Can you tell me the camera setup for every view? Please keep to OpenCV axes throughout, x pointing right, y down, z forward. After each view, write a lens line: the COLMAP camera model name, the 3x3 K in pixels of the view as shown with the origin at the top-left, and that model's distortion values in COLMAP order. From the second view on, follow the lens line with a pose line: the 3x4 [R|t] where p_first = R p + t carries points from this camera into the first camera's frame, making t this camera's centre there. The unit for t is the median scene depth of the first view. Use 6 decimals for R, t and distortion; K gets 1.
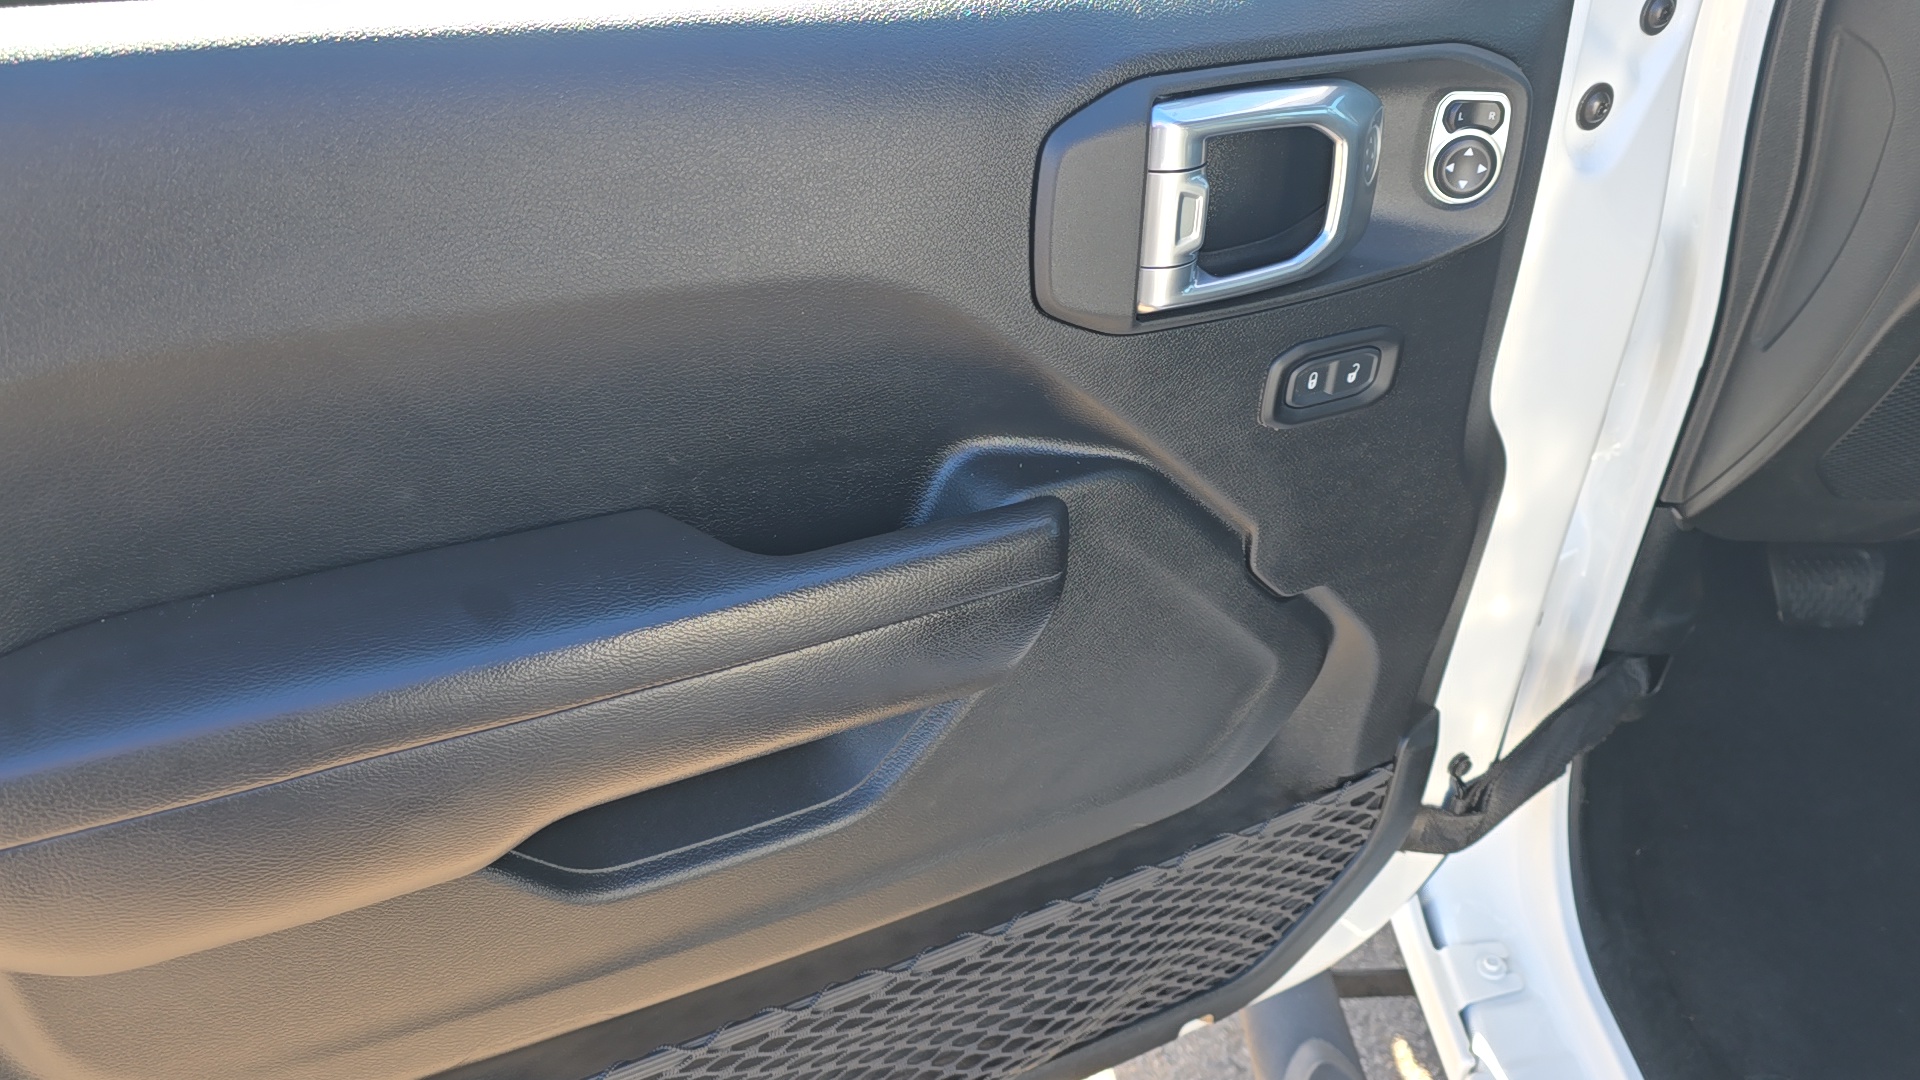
lens RADIAL K [[1580.6, 0, 947.4], [0, 1580.6, 547.9], [0, 0, 1]] dist [-0.000223, -0.006147]
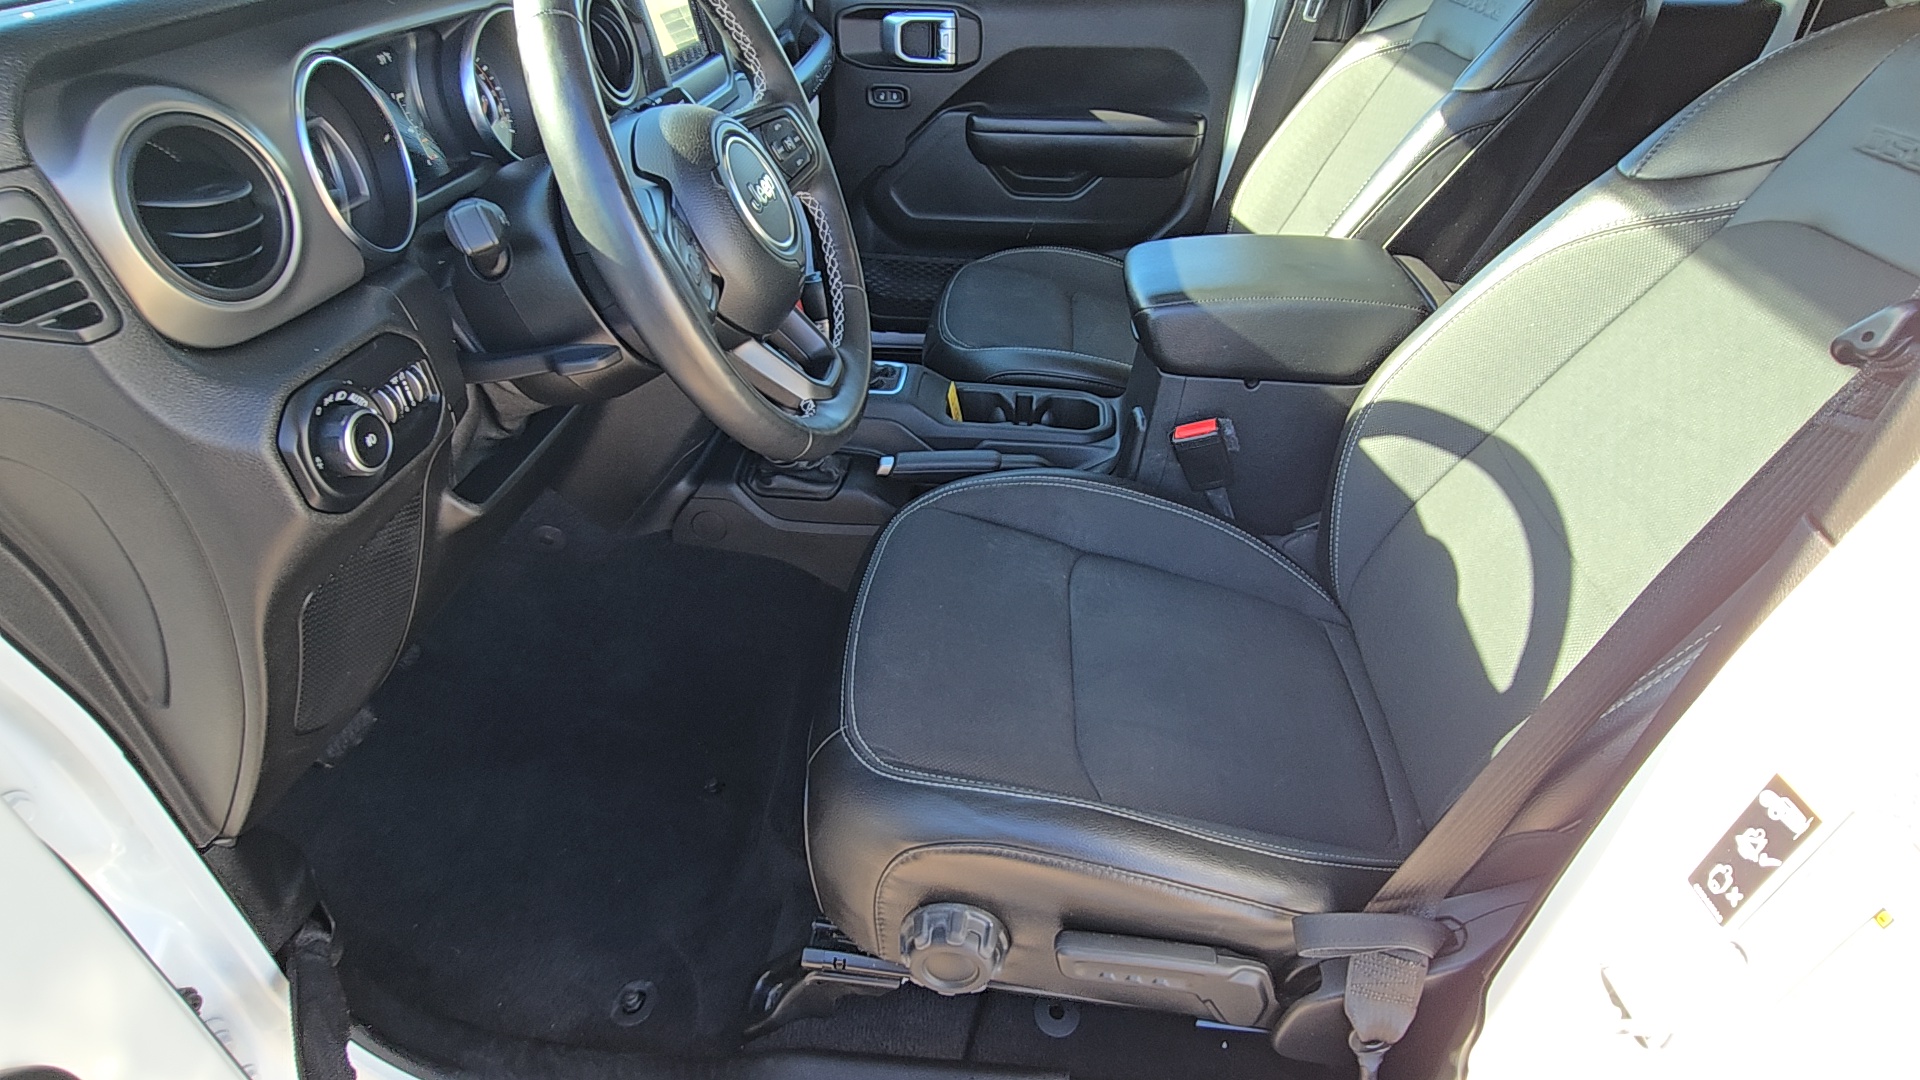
lens RADIAL K [[949.8, 0, 961.2], [0, 949.8, 547.2], [0, 0, 1]] dist [-0.001407, 0.000236]
pose [[0.177425, -0.601972, 0.778556, 0.259243], [0.554944, 0.714533, 0.426004, -0.238931], [-0.812747, 0.356471, 0.460837, 0.351512]]
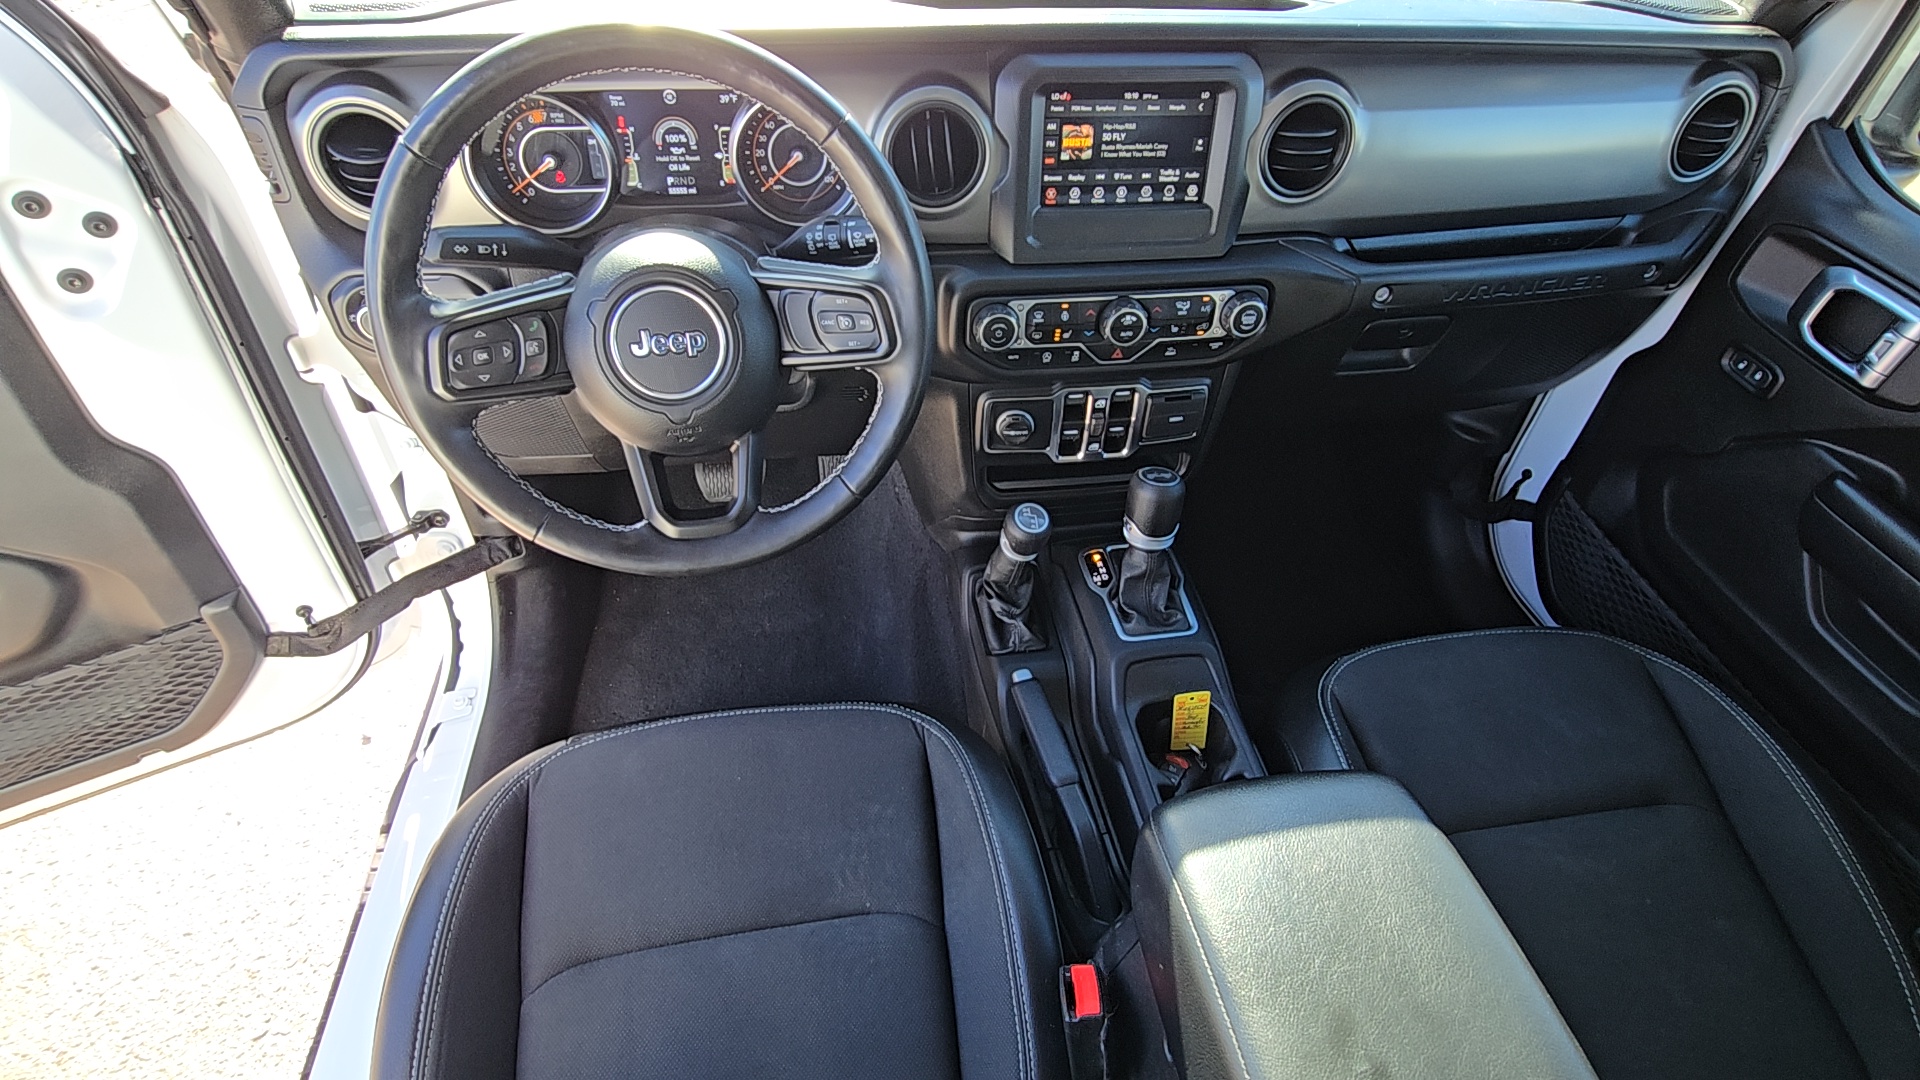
lens RADIAL K [[949.8, 0, 961.2], [0, 949.8, 547.2], [0, 0, 1]] dist [-0.001407, 0.000236]
pose [[0.994880, -0.045934, 0.090021, 1.436069], [0.030746, 0.986086, 0.163366, -0.136645], [-0.096273, -0.159762, 0.982450, -0.216256]]
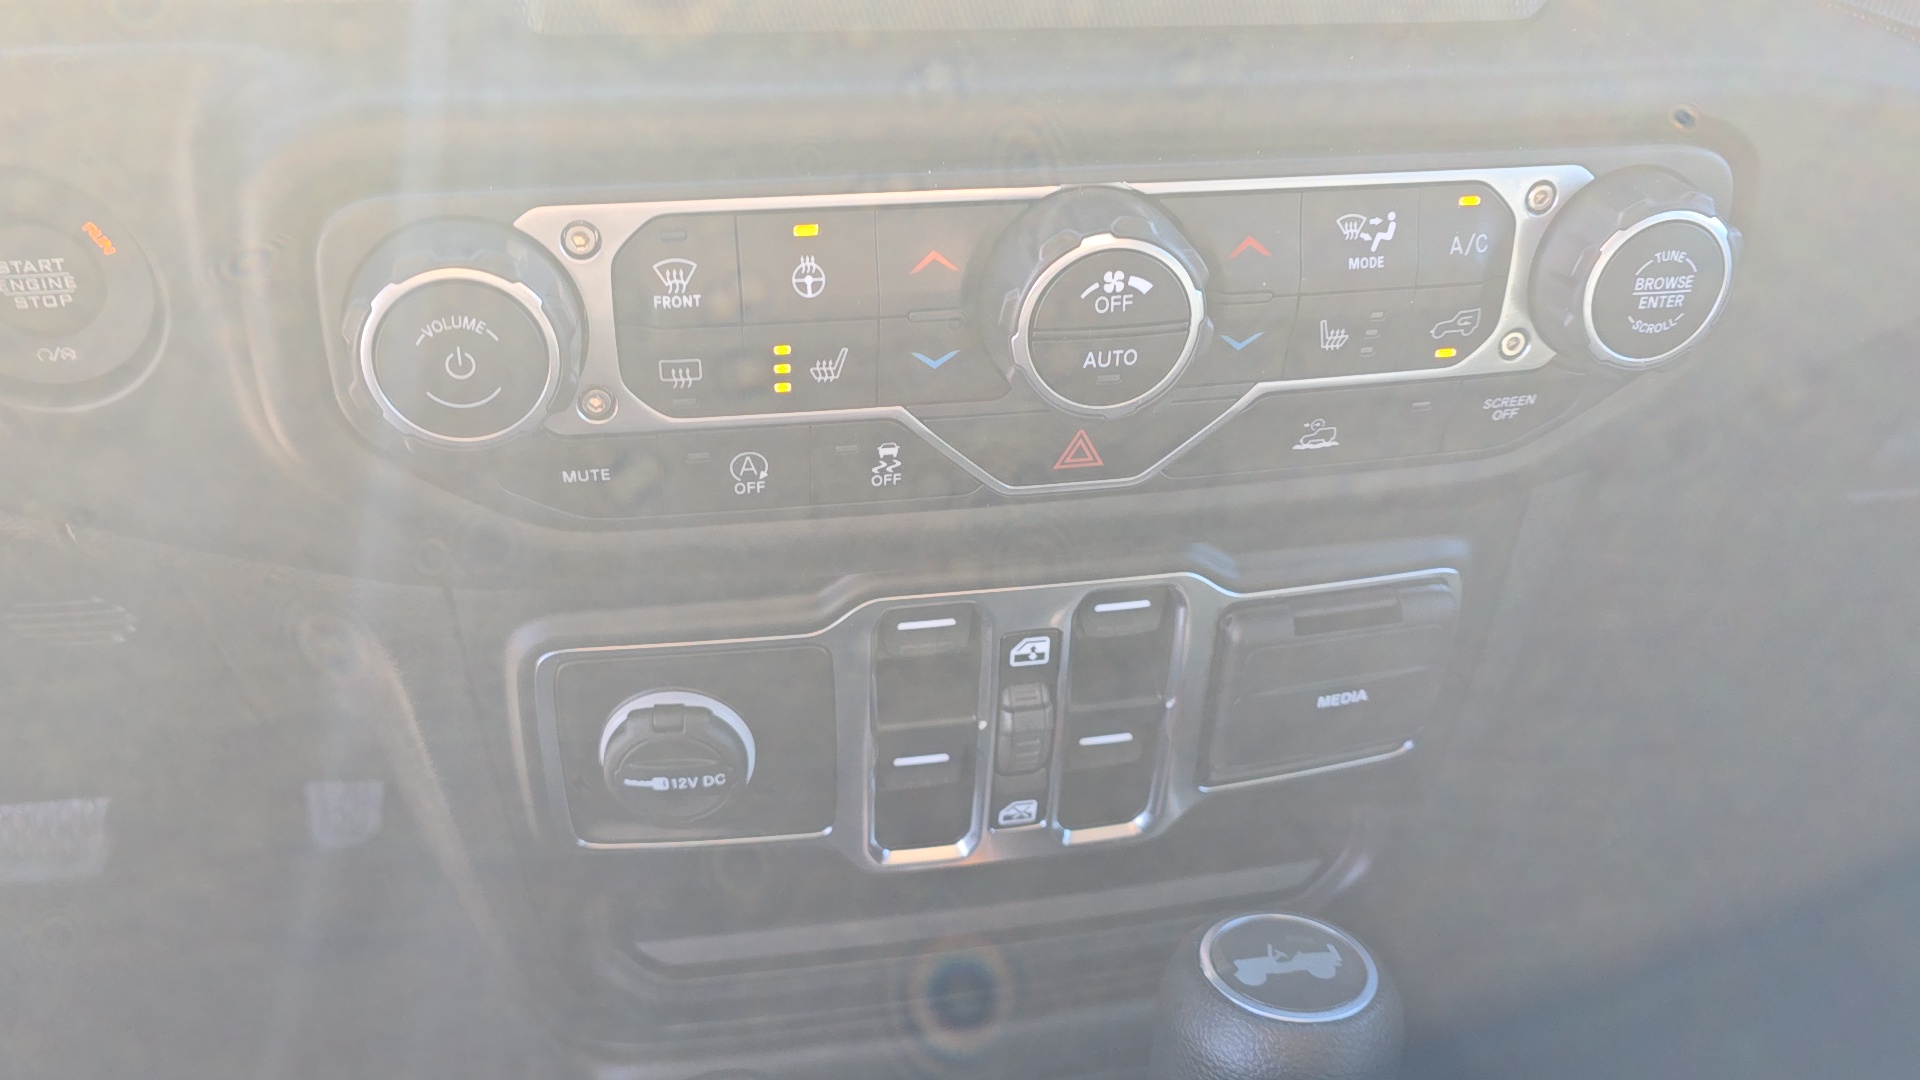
lens RADIAL K [[1580.6, 0, 947.4], [0, 1580.6, 547.9], [0, 0, 1]] dist [-0.000223, -0.006147]
pose [[0.993078, -0.050154, 0.106211, 1.699511], [0.047306, 0.998455, 0.029163, -0.166663], [-0.107509, -0.023936, 0.993916, 0.655173]]
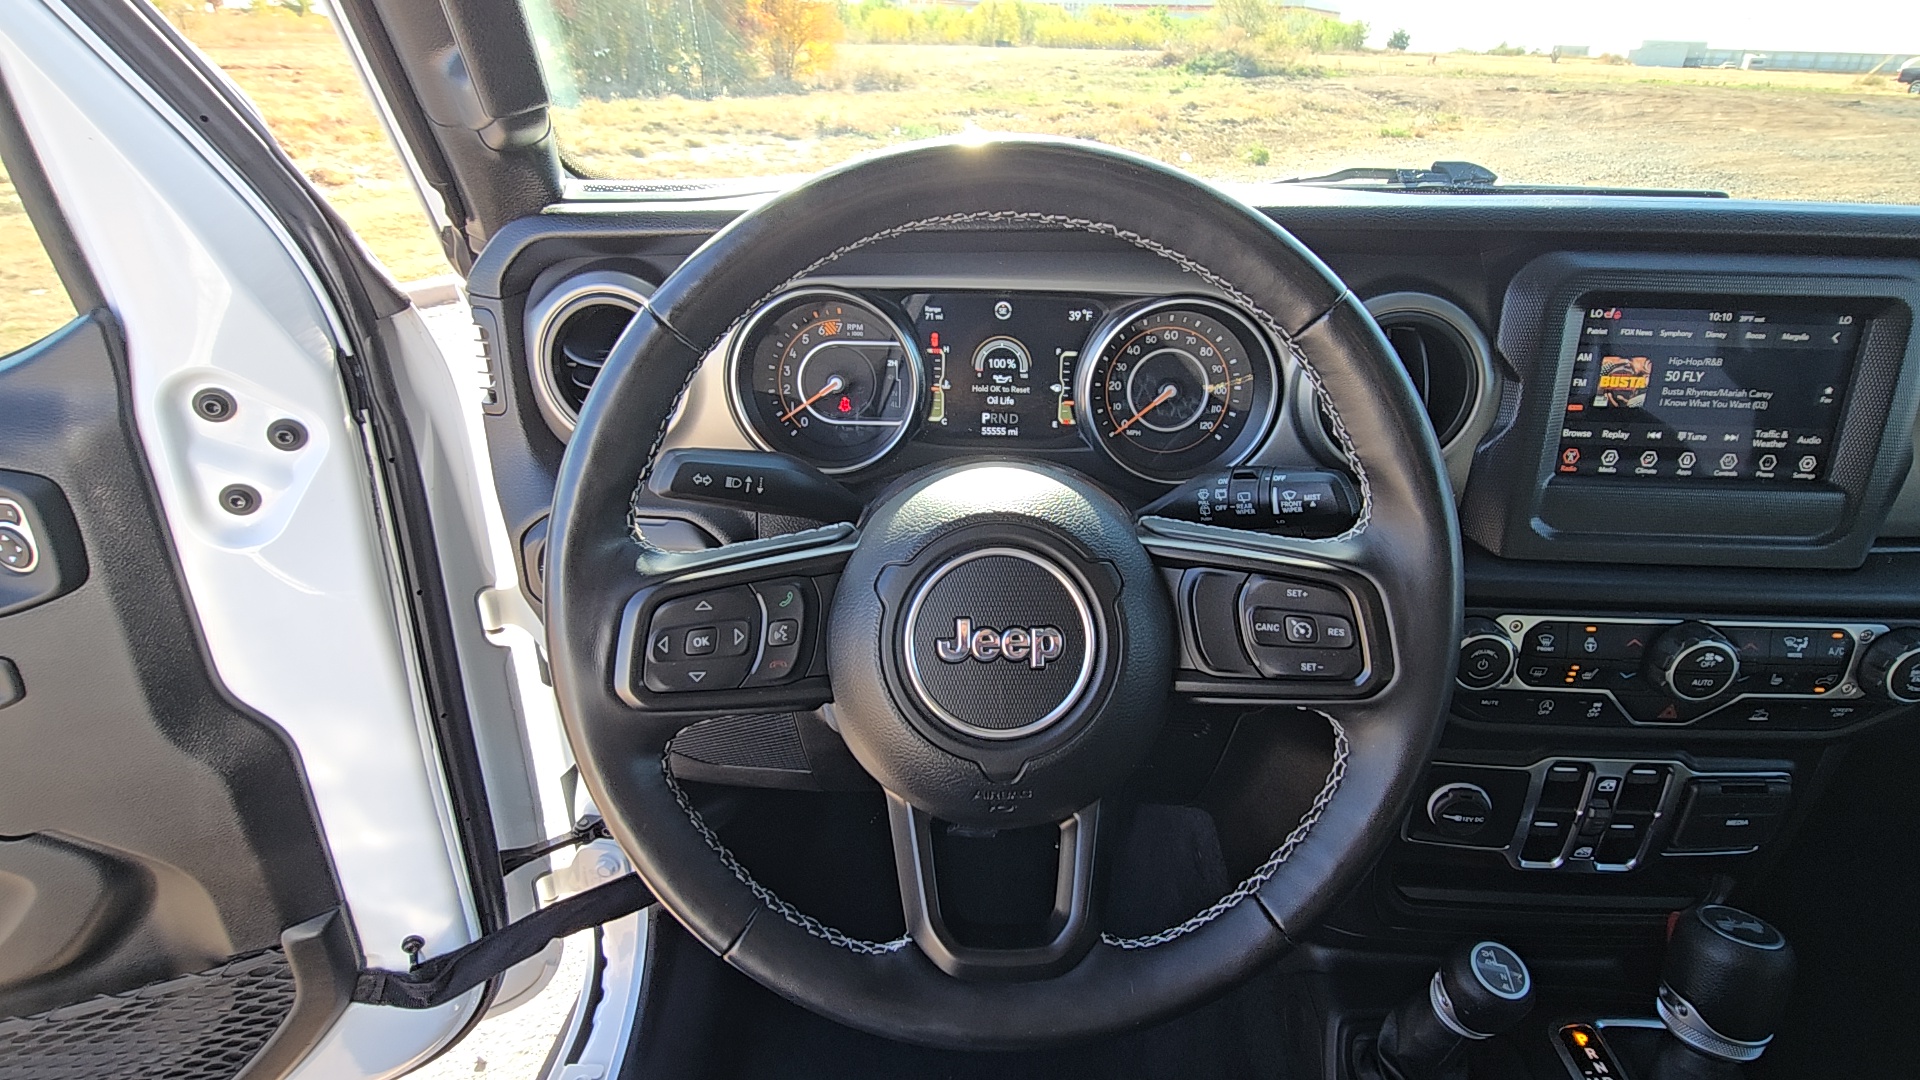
lens RADIAL K [[971.4, 0, 955.9], [0, 971.4, 561.7], [0, 0, 1]] dist [-0.003543, 0.001176]
pose [[0.993347, 0.047309, -0.104996, 1.259868], [-0.060139, 0.990632, -0.122604, -0.169504], [0.098212, 0.128103, 0.986886, 0.239512]]
